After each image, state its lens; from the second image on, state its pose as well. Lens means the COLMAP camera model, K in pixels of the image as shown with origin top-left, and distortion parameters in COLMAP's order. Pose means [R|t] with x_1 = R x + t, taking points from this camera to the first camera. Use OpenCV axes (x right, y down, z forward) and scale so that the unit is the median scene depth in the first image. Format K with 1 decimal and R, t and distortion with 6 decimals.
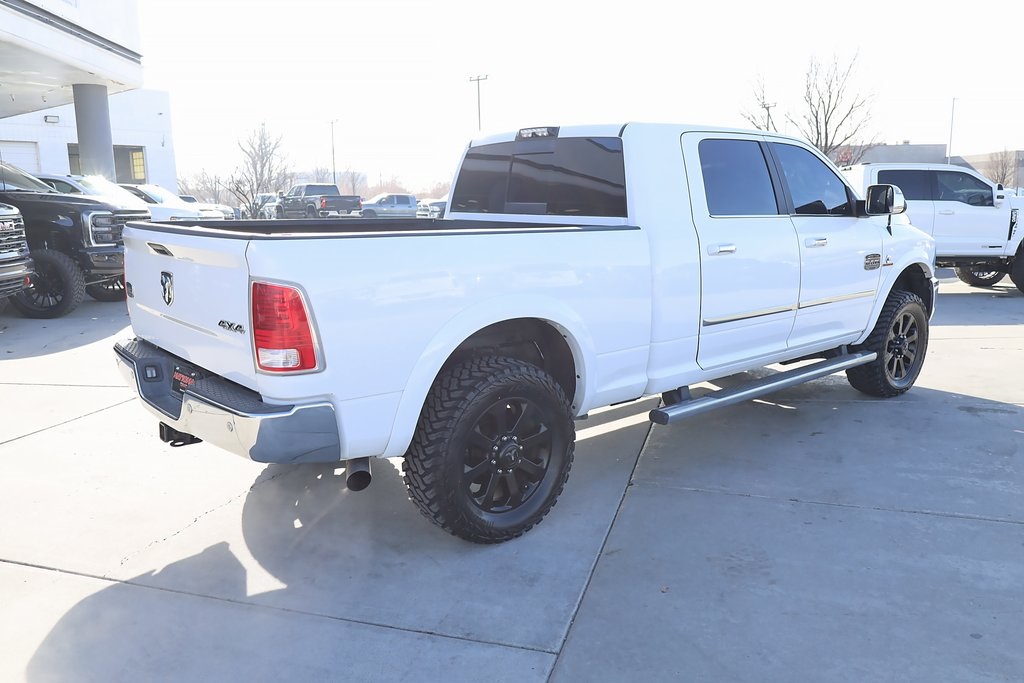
lens RADIAL K [[785.6, 0, 512.4], [0, 785.6, 320.2], [0, 0, 1]] dist [-0.007724, -0.005345]
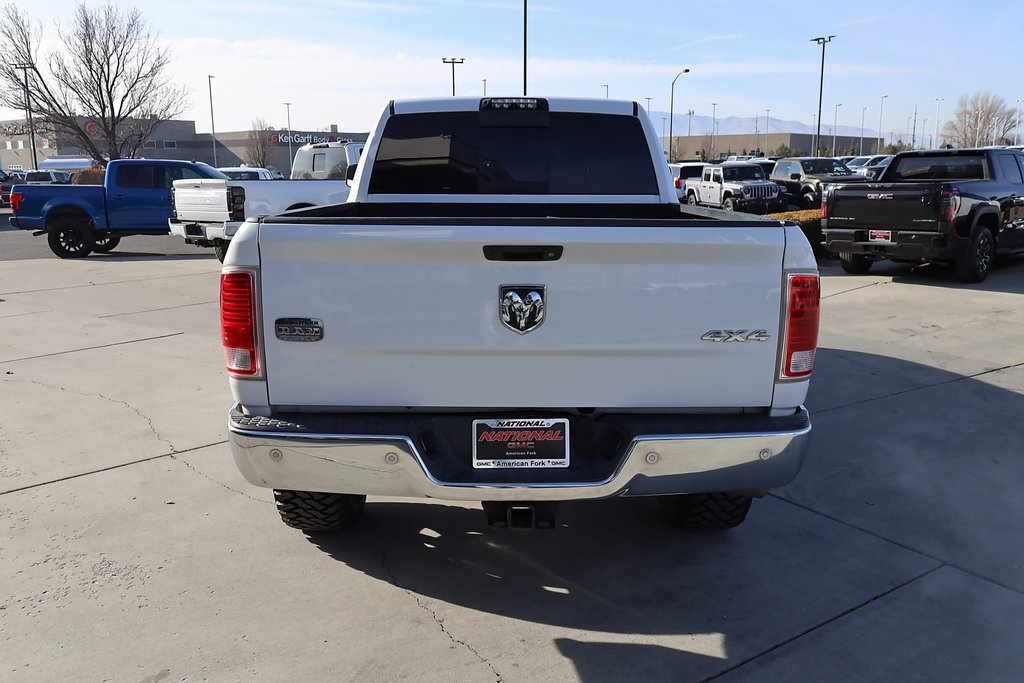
lens RADIAL K [[816.2, 0, 512.0], [0, 816.2, 341.5], [0, 0, 1]] dist [-0.034421, -0.001662]
pose [[0.641113, -0.148598, 0.752923, -0.784326], [0.111139, 0.988710, 0.100498, -0.068407], [-0.759356, 0.019248, 0.650390, 0.437123]]
